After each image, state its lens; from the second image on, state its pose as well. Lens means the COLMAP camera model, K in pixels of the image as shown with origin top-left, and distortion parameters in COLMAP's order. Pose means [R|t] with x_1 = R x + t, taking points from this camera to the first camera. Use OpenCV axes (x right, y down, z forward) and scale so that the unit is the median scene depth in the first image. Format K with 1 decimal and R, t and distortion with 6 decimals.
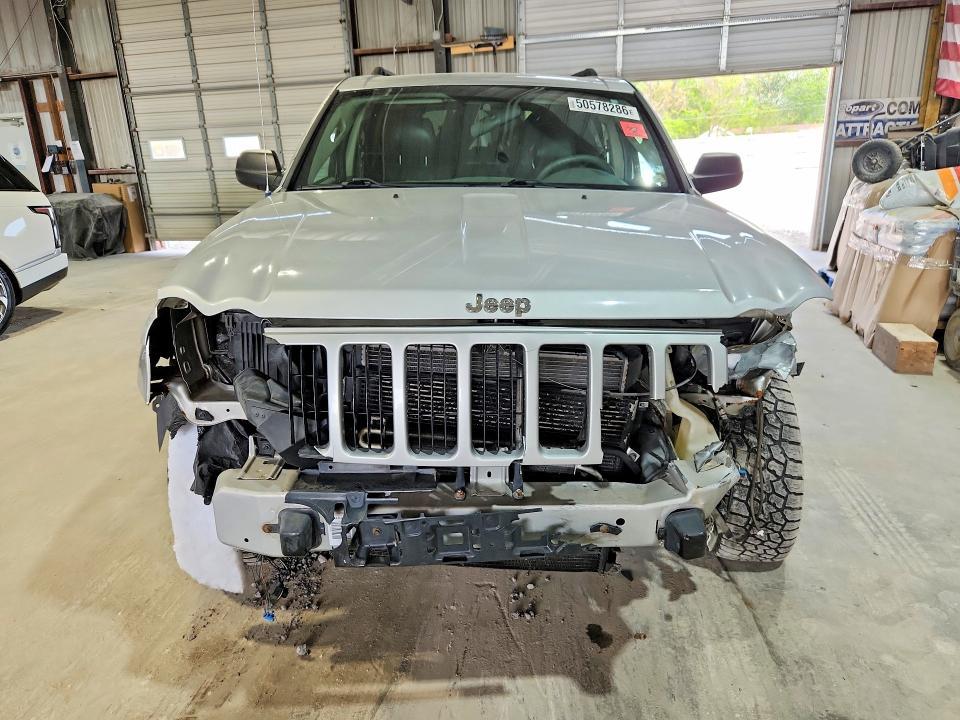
lens RADIAL K [[651.2, 0, 483.6], [0, 651.2, 361.2], [0, 0, 1]] dist [0.039647, -0.024083]
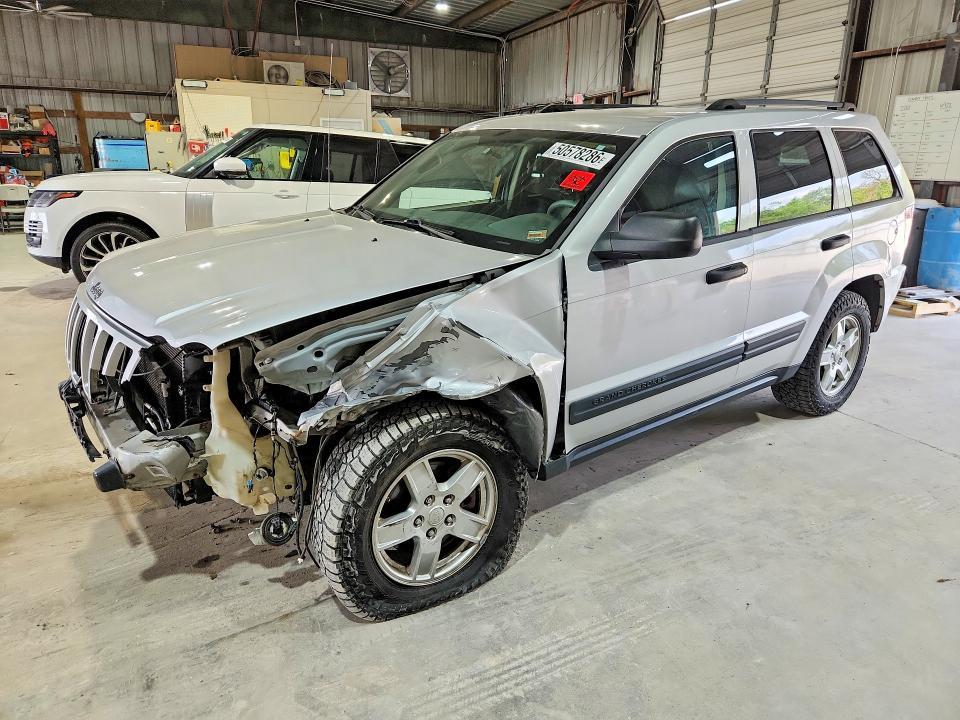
lens RADIAL K [[651.2, 0, 485.5], [0, 651.2, 354.5], [0, 0, 1]] dist [0.039647, -0.024083]
pose [[0.604000, 0.268902, -0.750251, 1.285131], [-0.272625, 0.954284, 0.122550, -0.272674], [0.748906, 0.130516, 0.649696, 0.463219]]
